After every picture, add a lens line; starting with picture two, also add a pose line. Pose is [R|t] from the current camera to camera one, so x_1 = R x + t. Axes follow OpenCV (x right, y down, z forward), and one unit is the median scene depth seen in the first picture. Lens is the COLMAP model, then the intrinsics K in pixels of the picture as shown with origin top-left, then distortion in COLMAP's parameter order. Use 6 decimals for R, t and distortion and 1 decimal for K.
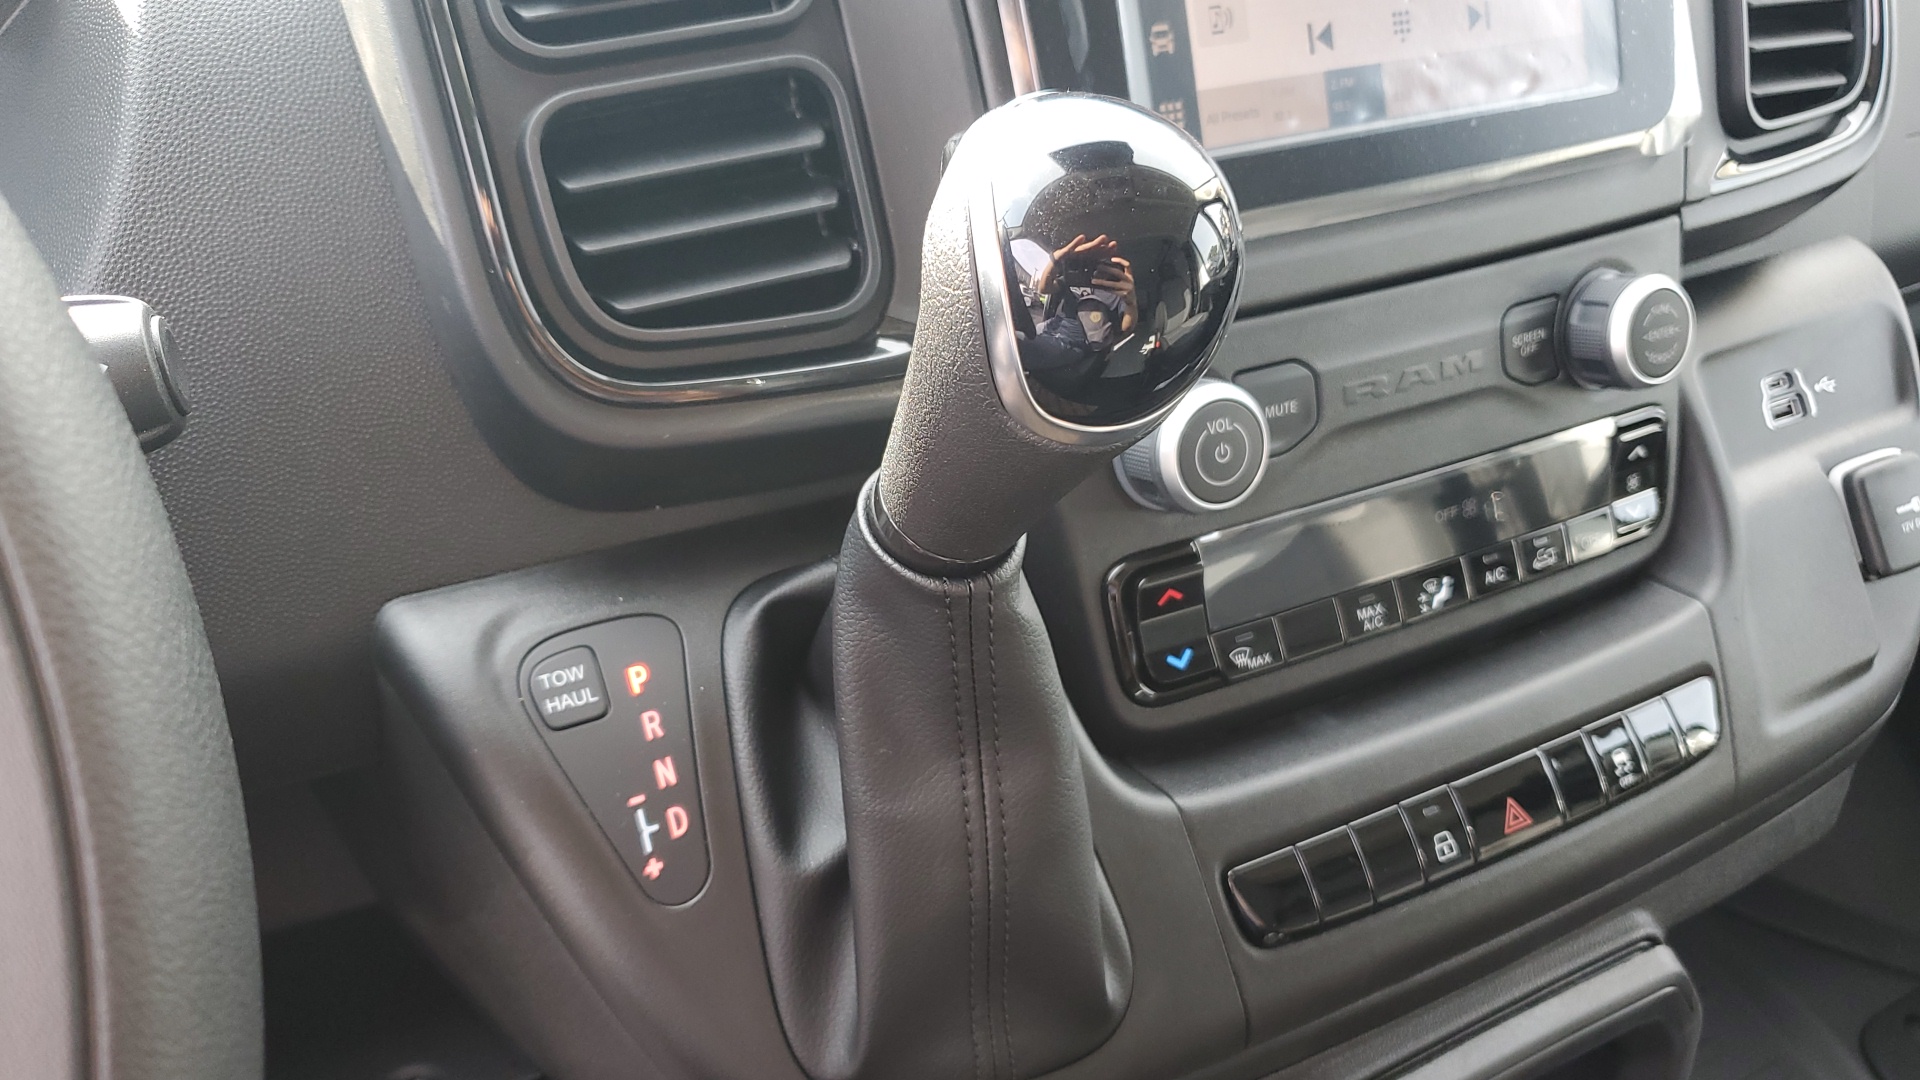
lens RADIAL K [[1522.9, 0, 975.5], [0, 1522.9, 525.9], [0, 0, 1]] dist [0.058341, -0.065915]
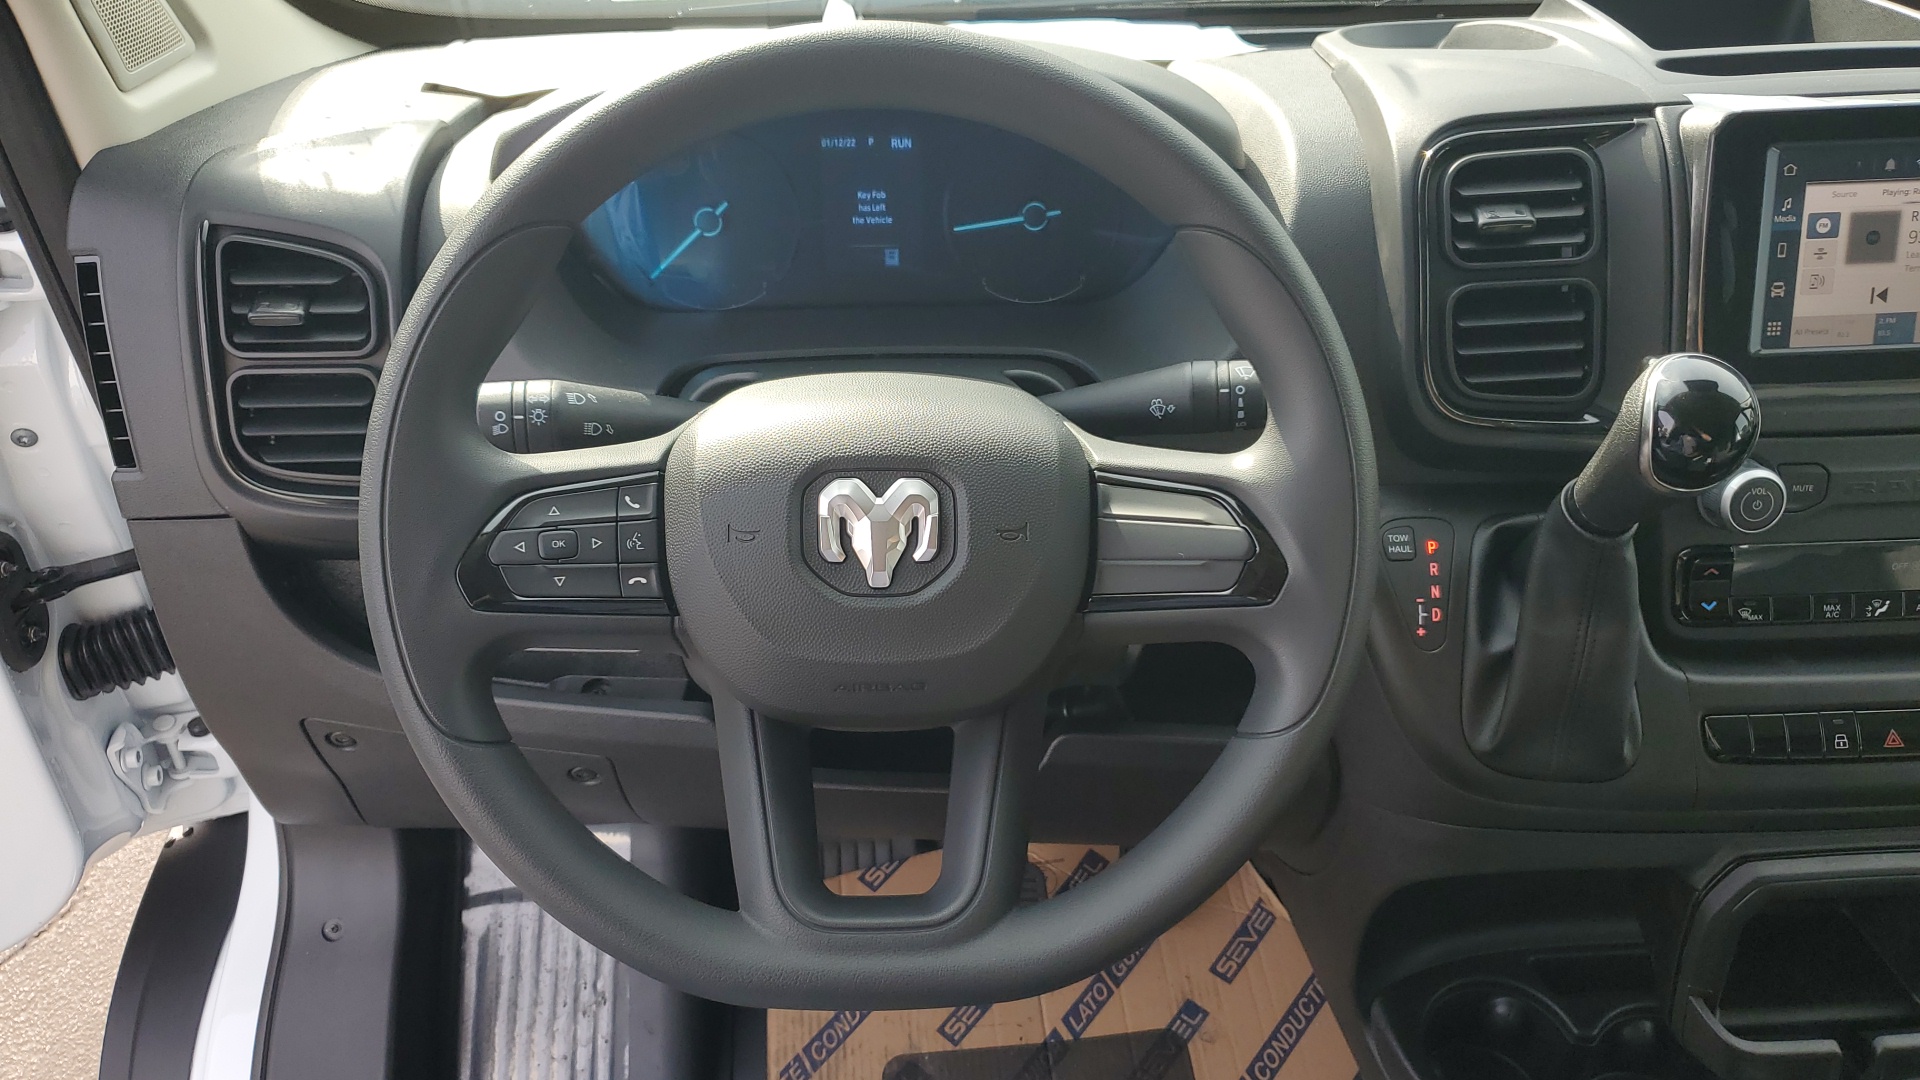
lens RADIAL K [[1522.9, 0, 994.0], [0, 1522.9, 551.1], [0, 0, 1]] dist [0.058341, -0.065915]
pose [[0.908420, 0.231210, -0.348303, -0.026115], [-0.205362, 0.972491, 0.109948, -0.006448], [0.364143, -0.028351, 0.930912, -1.216267]]
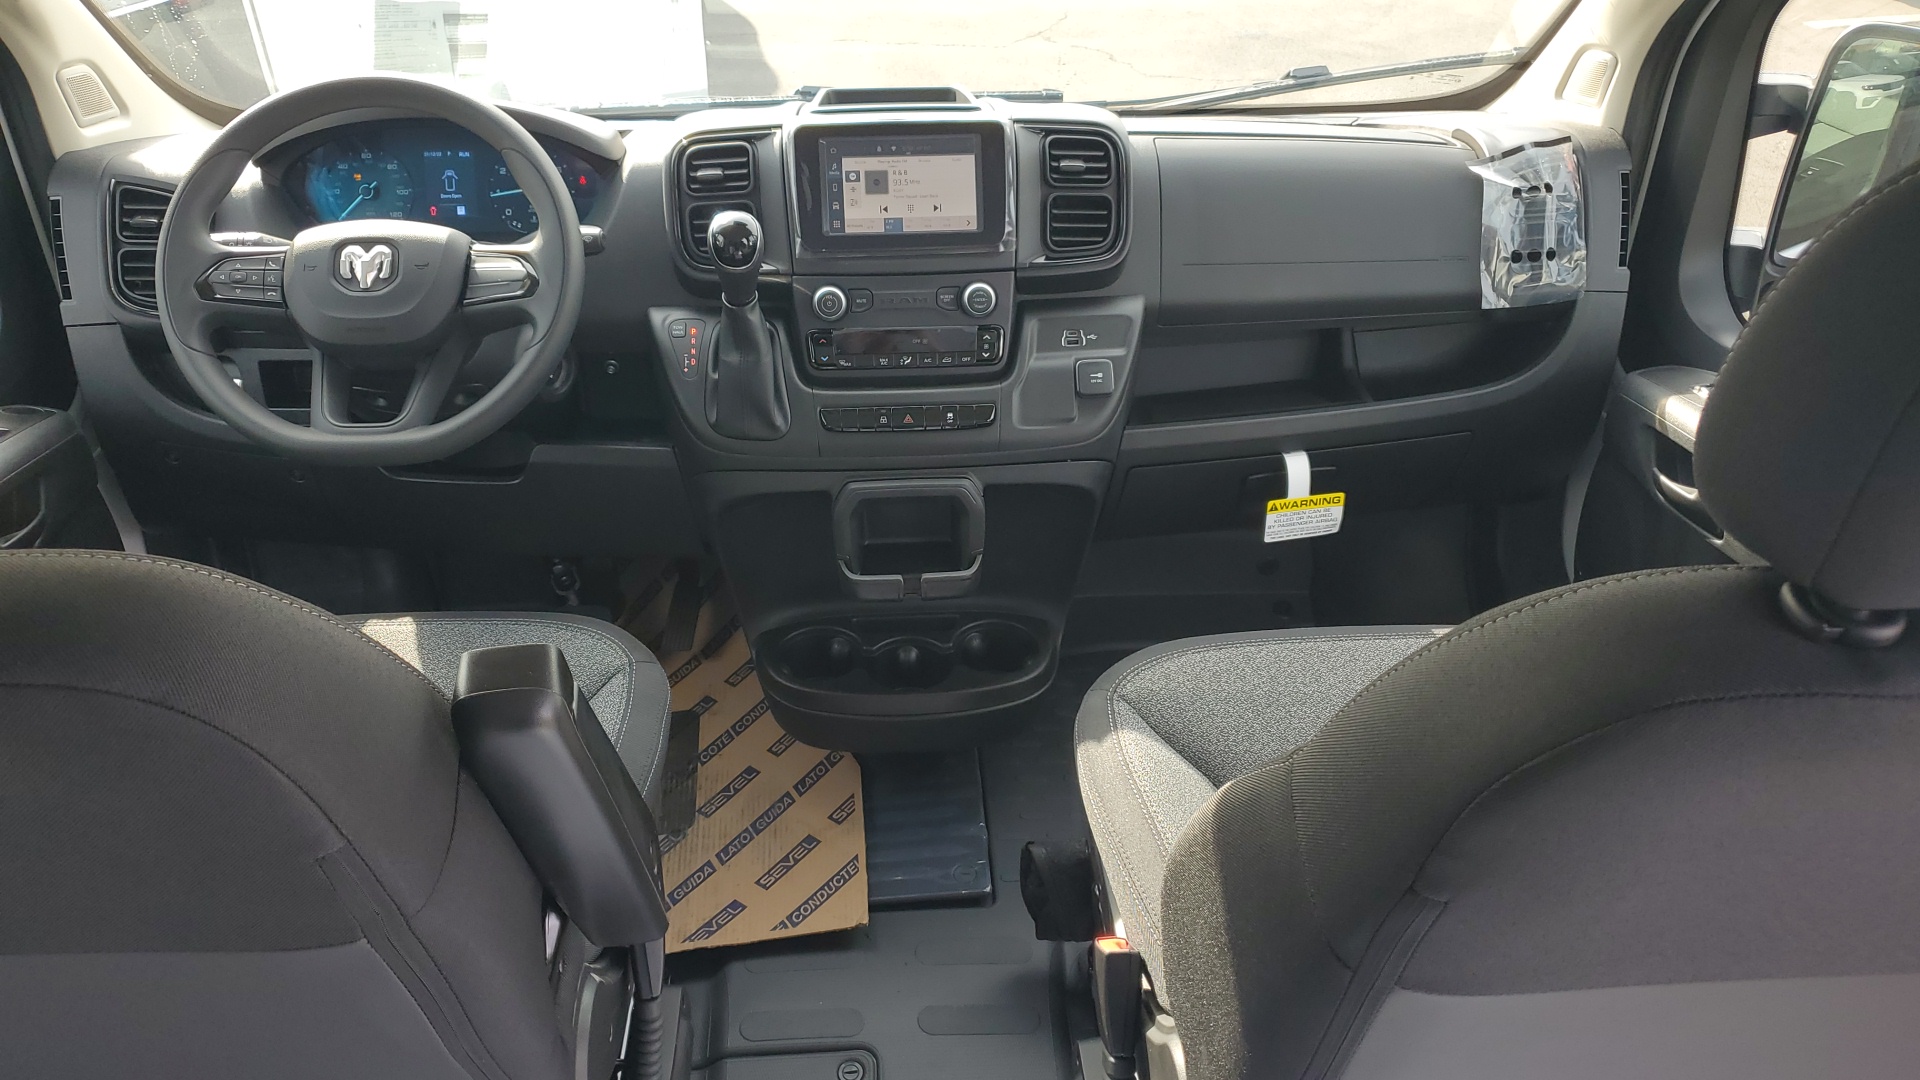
lens RADIAL K [[1522.9, 0, 957.9], [0, 1522.9, 546.0], [0, 0, 1]] dist [0.058341, -0.065915]
pose [[0.906418, 0.180197, -0.382014, 2.270269], [-0.201358, 0.979390, -0.015788, 0.618317], [0.371296, 0.091232, 0.924022, -2.760803]]
